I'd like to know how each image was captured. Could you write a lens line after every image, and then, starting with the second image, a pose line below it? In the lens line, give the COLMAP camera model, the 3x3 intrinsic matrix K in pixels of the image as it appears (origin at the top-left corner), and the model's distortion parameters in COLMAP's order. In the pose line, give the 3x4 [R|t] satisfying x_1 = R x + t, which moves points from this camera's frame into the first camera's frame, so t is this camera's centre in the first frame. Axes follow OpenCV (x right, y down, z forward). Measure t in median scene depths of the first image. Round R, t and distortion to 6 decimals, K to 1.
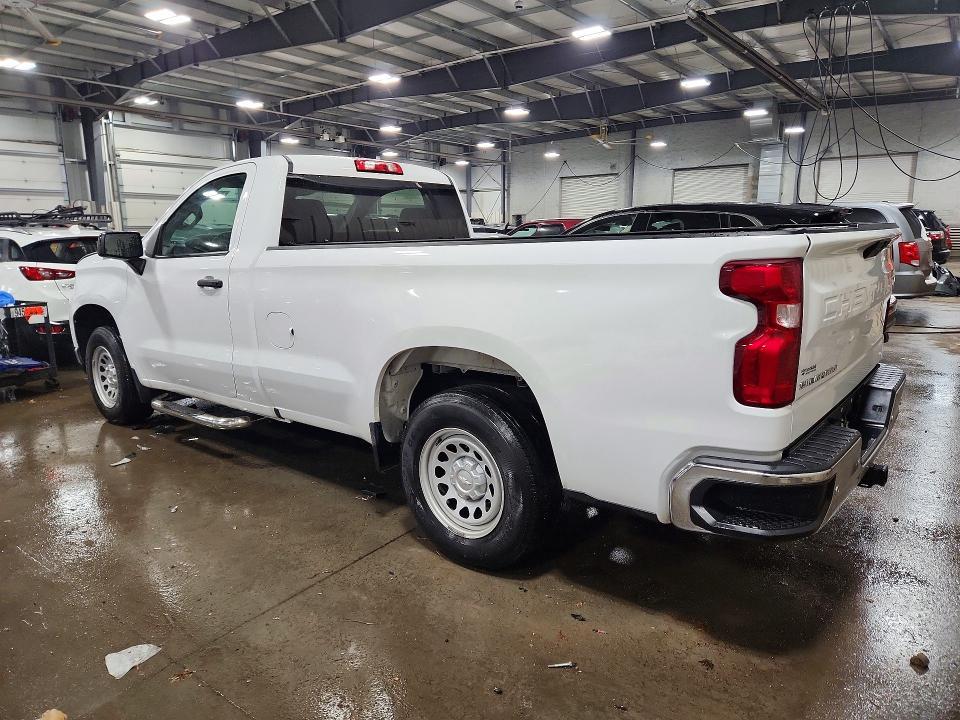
lens RADIAL K [[673.1, 0, 480.0], [0, 673.1, 360.0], [0, 0, 1]] dist [0.008889, 0.002030]
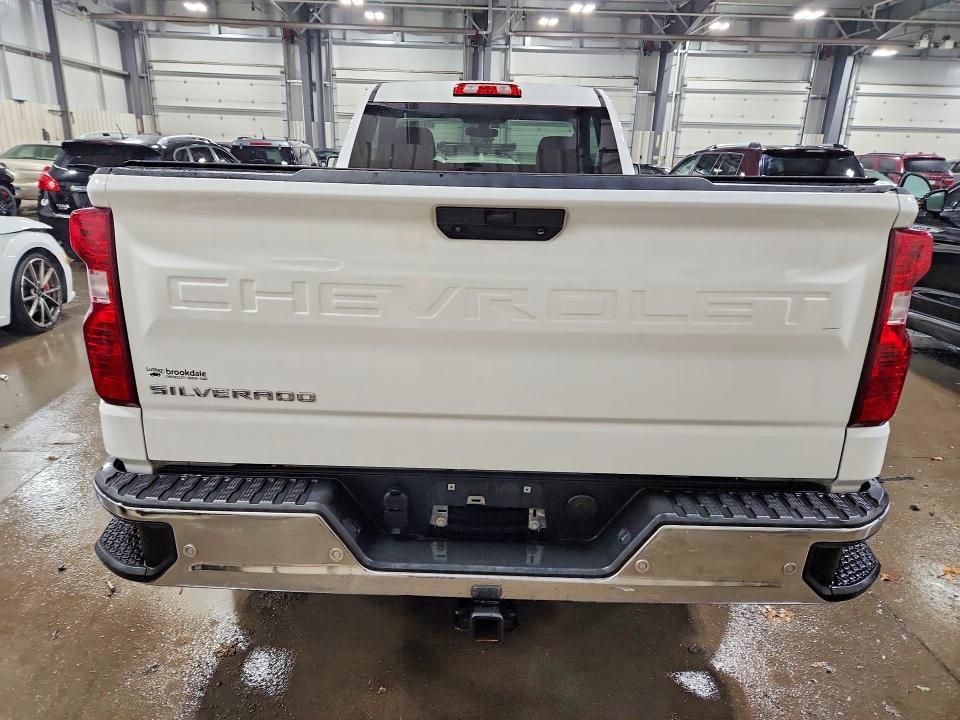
lens RADIAL K [[673.1, 0, 480.0], [0, 673.1, 360.0], [0, 0, 1]] dist [0.008889, 0.002030]
pose [[0.621841, 0.244593, -0.743968, 0.143080], [-0.170948, 0.969462, 0.175842, -0.021751], [0.764259, 0.017834, 0.644663, 0.098448]]
